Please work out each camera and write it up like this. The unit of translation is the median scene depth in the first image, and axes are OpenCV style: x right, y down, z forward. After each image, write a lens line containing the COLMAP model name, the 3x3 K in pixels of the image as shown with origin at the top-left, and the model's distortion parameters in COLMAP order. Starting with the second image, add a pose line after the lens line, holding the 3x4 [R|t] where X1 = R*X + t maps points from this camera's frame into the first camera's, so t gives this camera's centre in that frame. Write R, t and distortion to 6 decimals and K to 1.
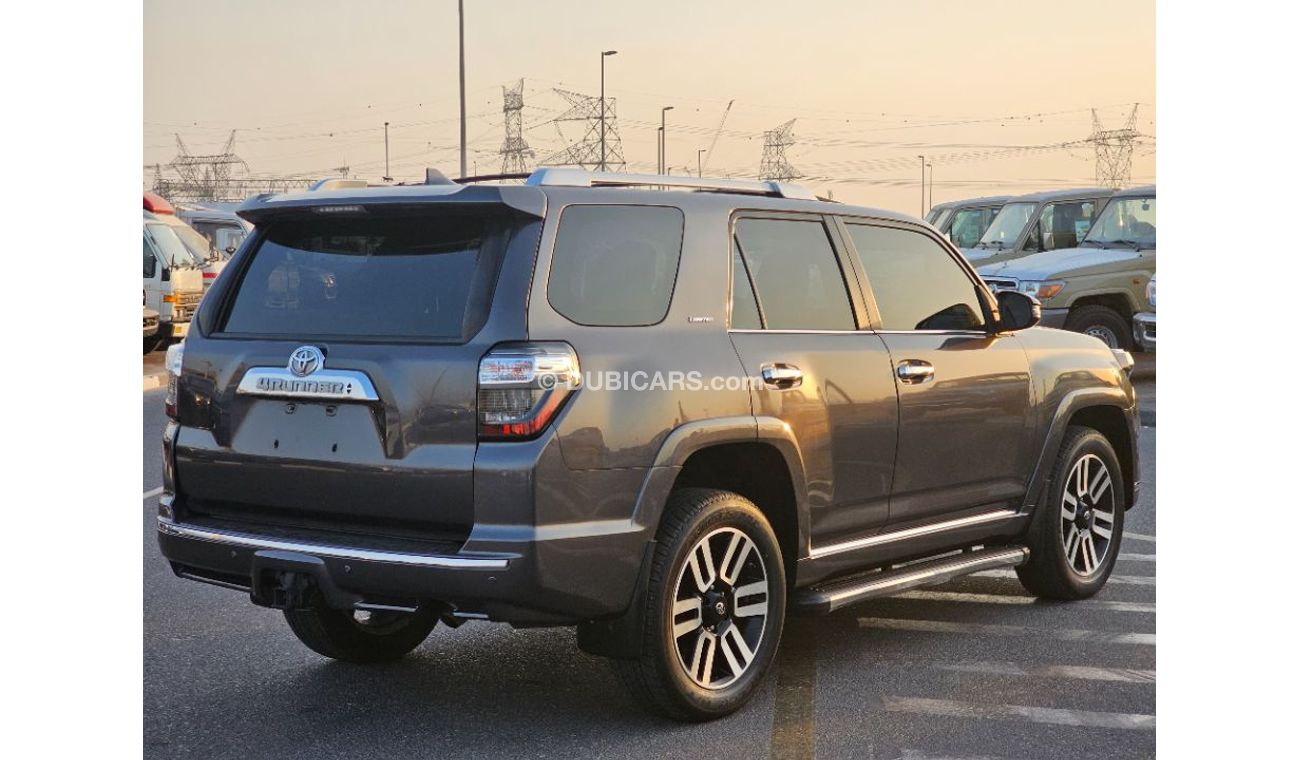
lens RADIAL K [[2579.9, 0, 650.9], [0, 2579.9, 381.0], [0, 0, 1]] dist [-0.042909, 0.000000]
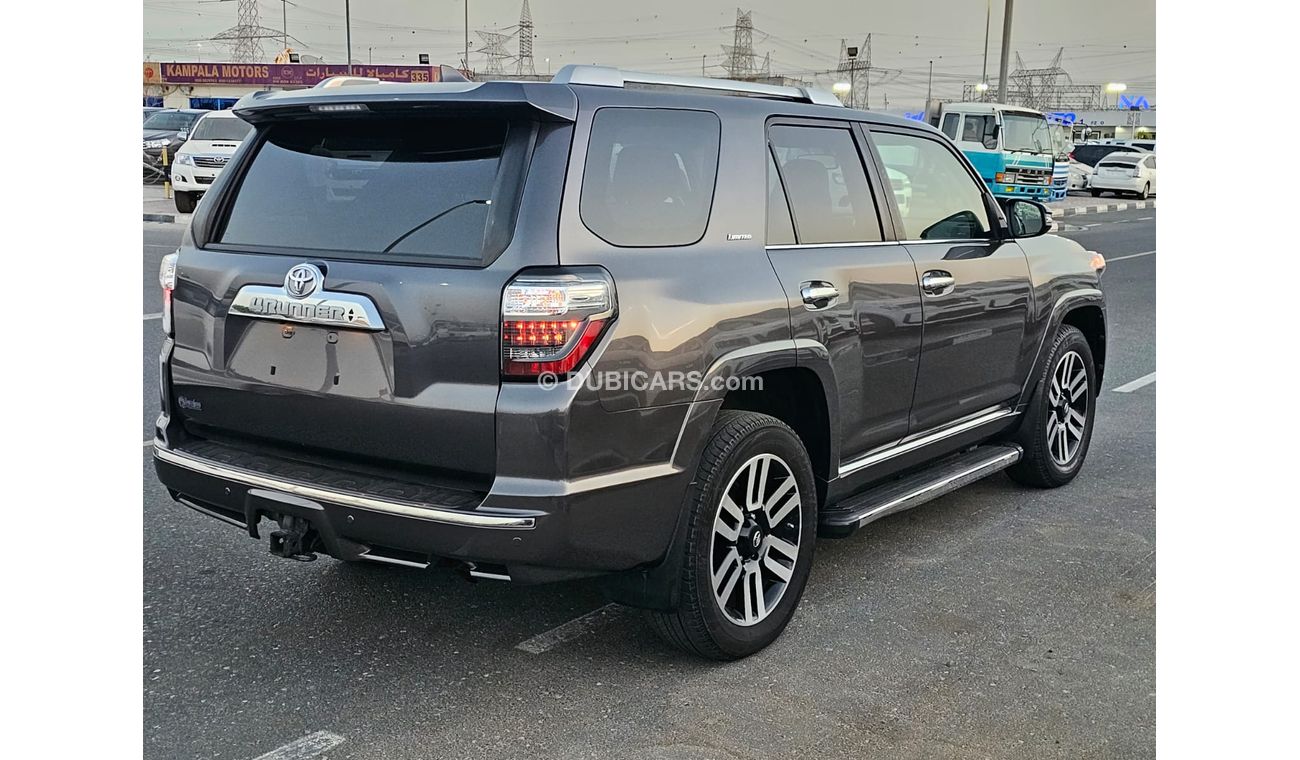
lens RADIAL K [[1873.4, 0, 648.8], [0, 1873.4, 375.5], [0, 0, 1]] dist [0.305797, 0.000000]
pose [[0.999869, 0.002384, 0.016022, -0.024517], [-0.003381, 0.998038, 0.062521, -0.015790], [-0.015842, -0.062567, 0.997915, 0.334027]]
